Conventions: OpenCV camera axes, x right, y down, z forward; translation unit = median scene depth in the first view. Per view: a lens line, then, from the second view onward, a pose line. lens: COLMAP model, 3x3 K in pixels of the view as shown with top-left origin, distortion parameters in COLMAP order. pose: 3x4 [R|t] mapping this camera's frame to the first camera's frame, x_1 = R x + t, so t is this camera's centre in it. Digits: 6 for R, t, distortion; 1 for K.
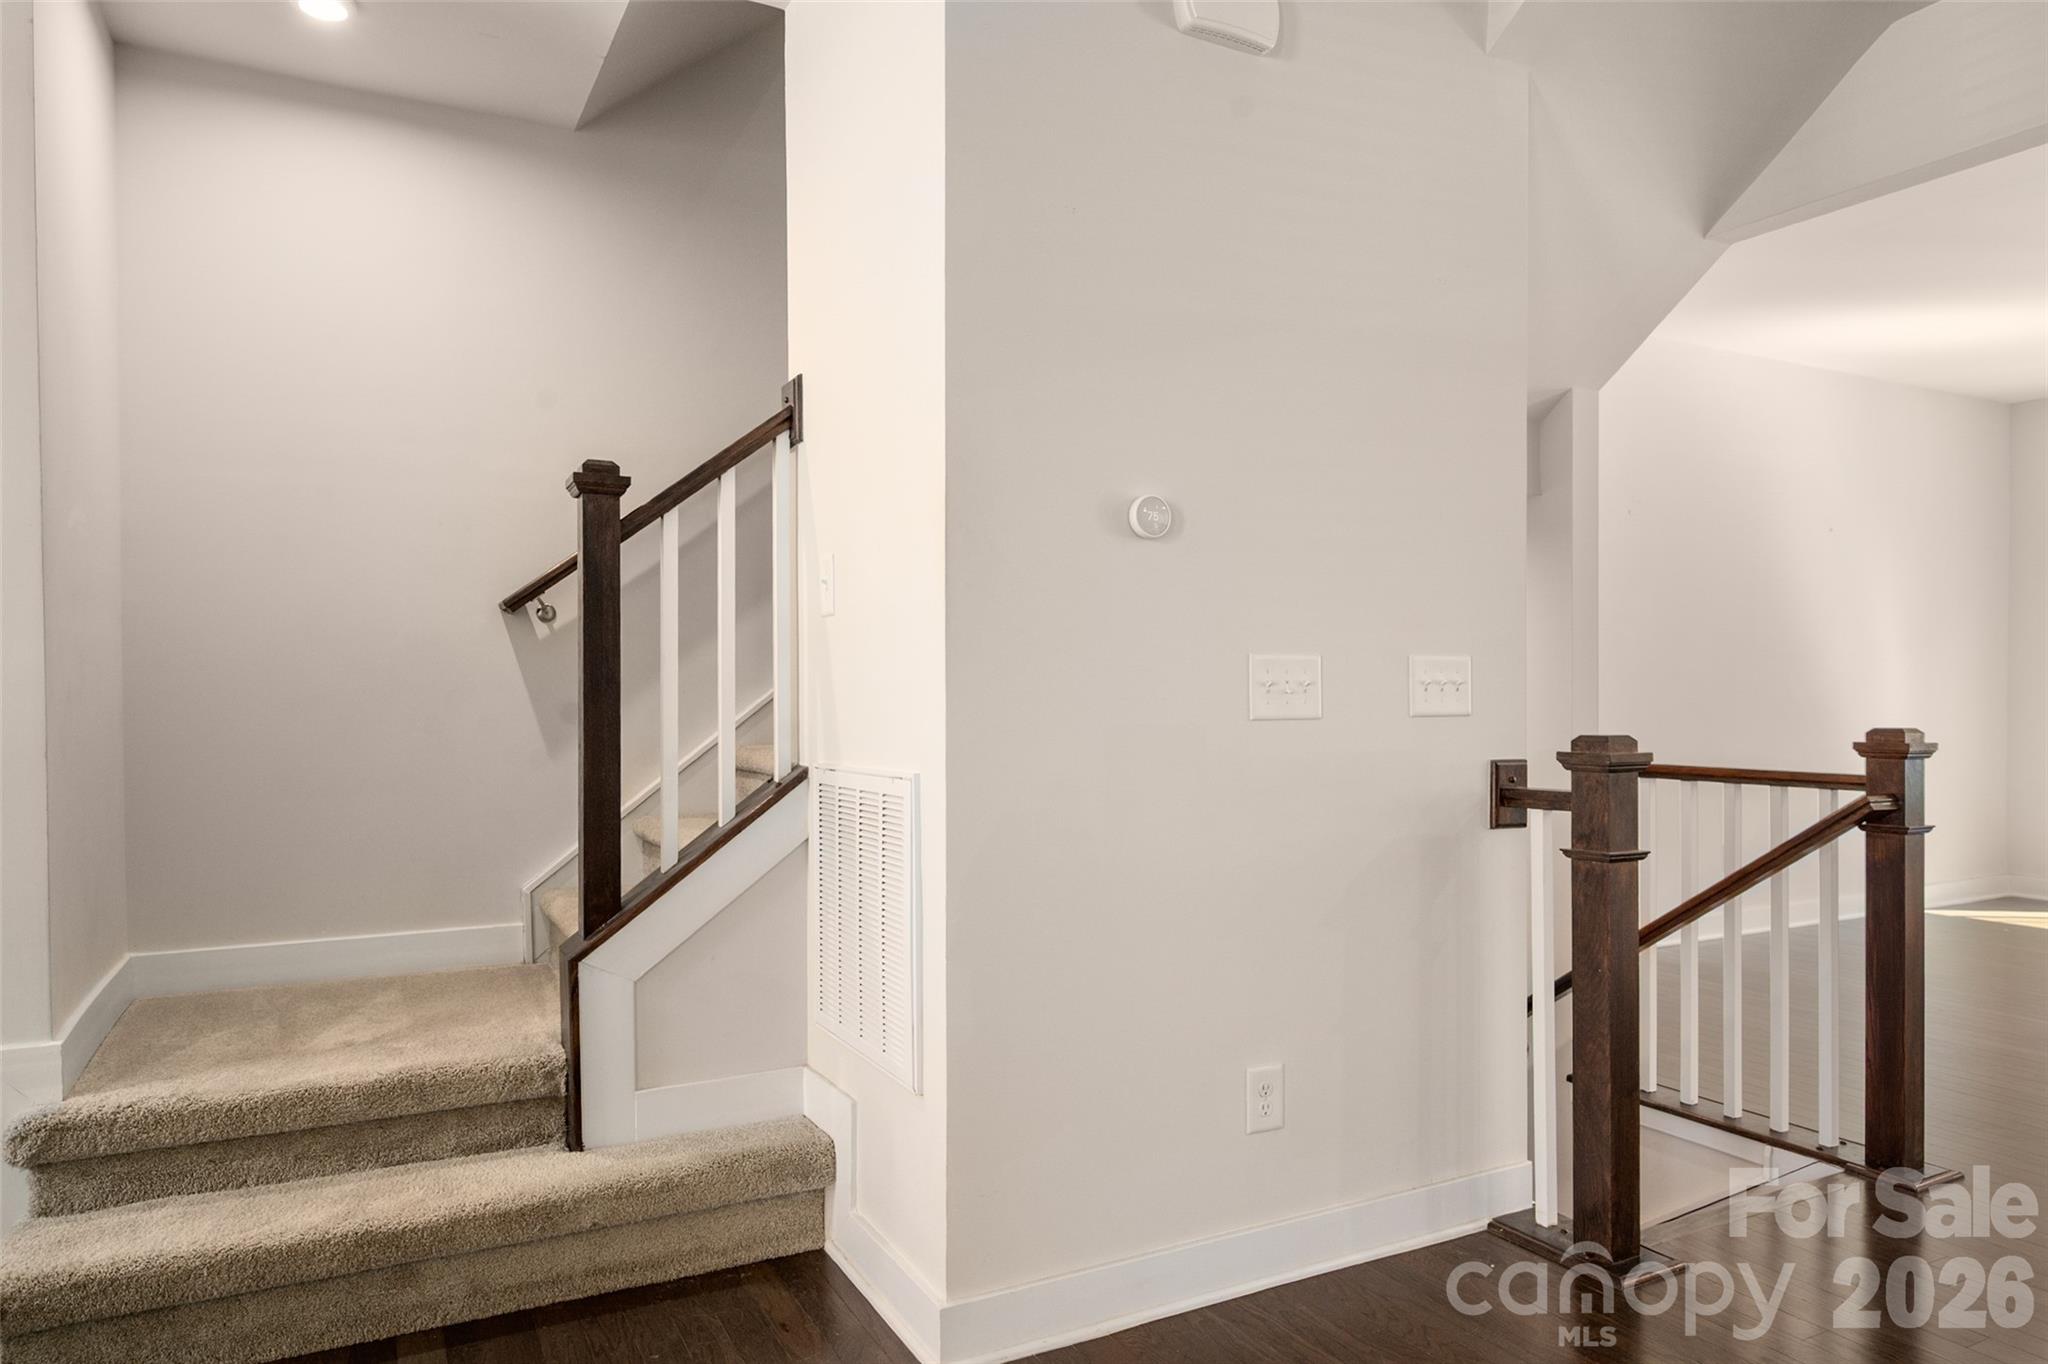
lens RADIAL K [[1263.1, 0, 1031.8], [0, 1263.1, 711.9], [0, 0, 1]] dist [0.002440, -0.003212]
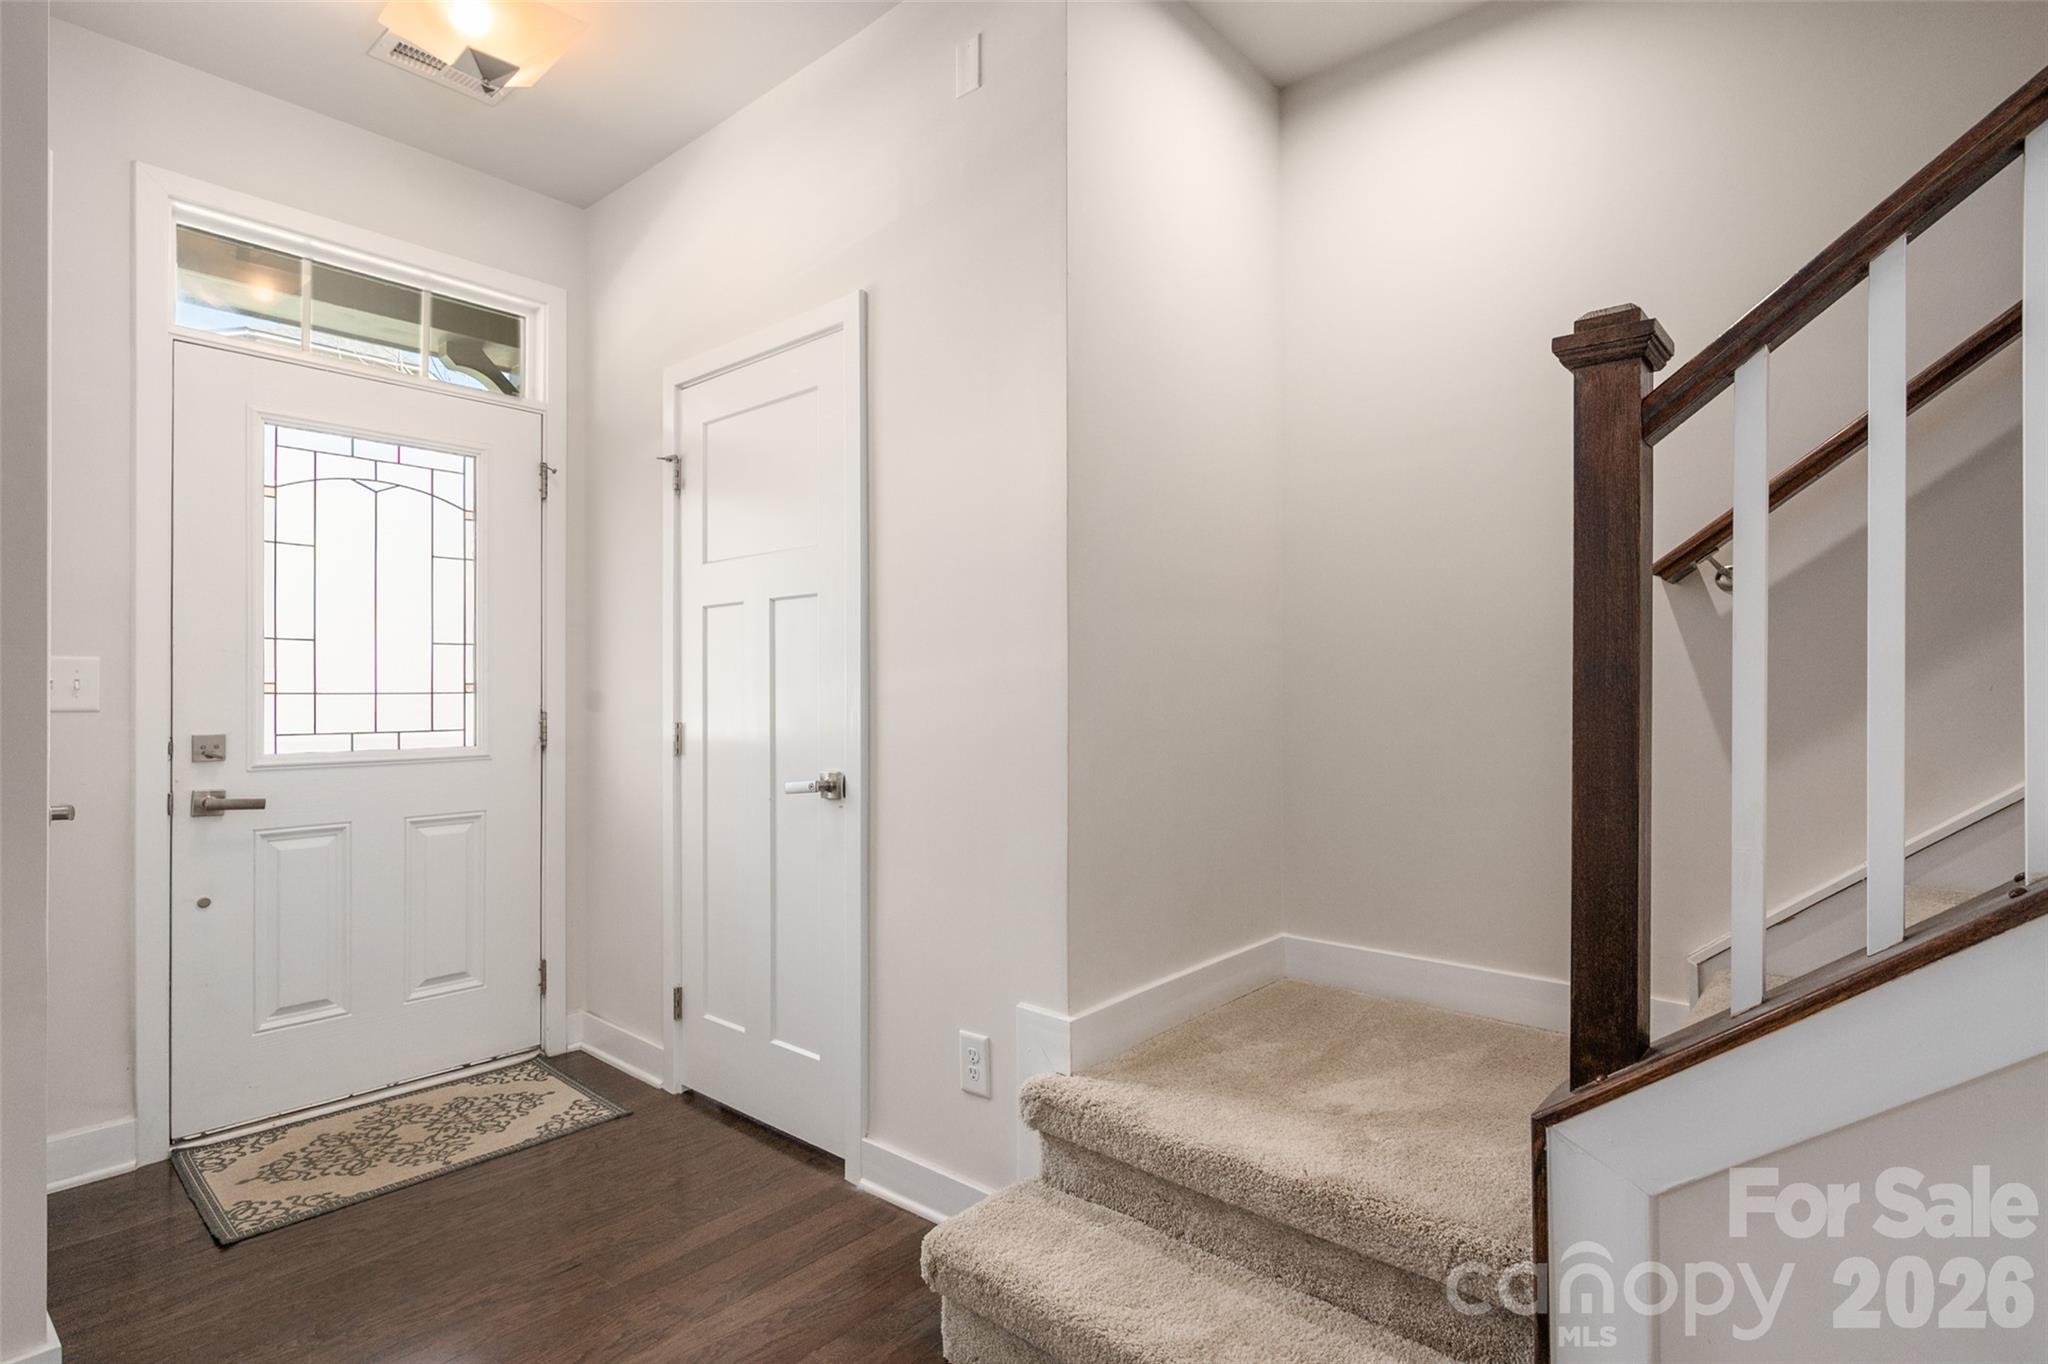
lens RADIAL K [[1021.5, 0, 1029.3], [0, 1021.5, 684.4], [0, 0, 1]] dist [-0.001996, -0.000253]
pose [[0.359631, -0.002751, -0.933090, 0.016078], [-0.012312, 0.999895, -0.007693, -0.010898], [0.933013, 0.014255, 0.359560, 0.574283]]
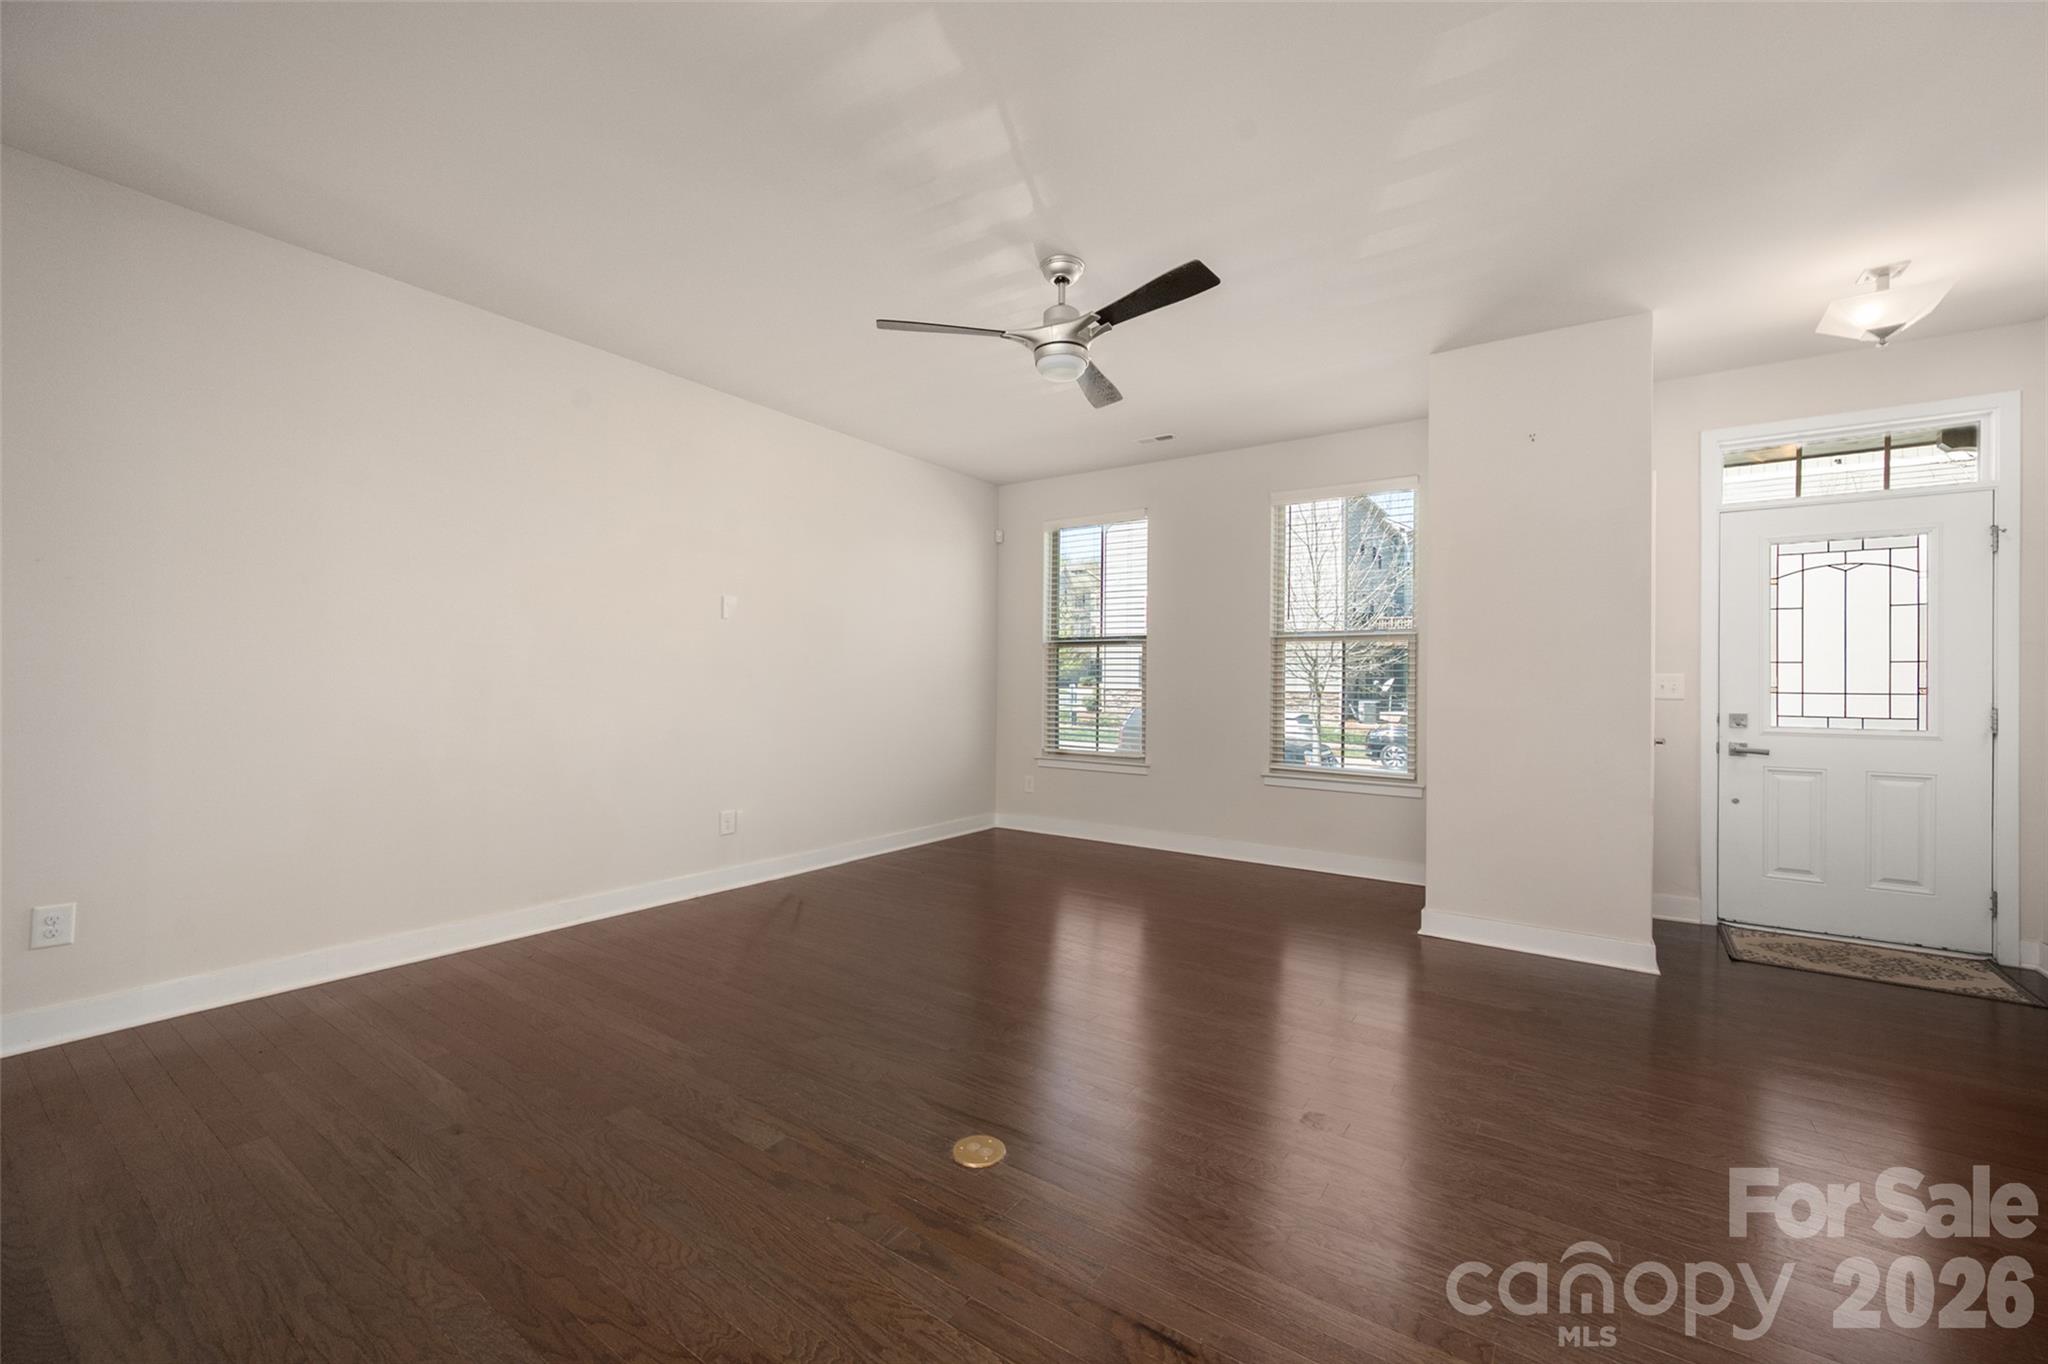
lens RADIAL K [[814.2, 0, 1030.9], [0, 814.2, 678.9], [0, 0, 1]] dist [-0.001966, -0.000070]
pose [[-0.886615, -0.008147, -0.462437, 0.674620], [-0.013258, 0.999882, 0.007804, -0.018886], [0.462319, 0.013050, -0.886618, 0.919962]]
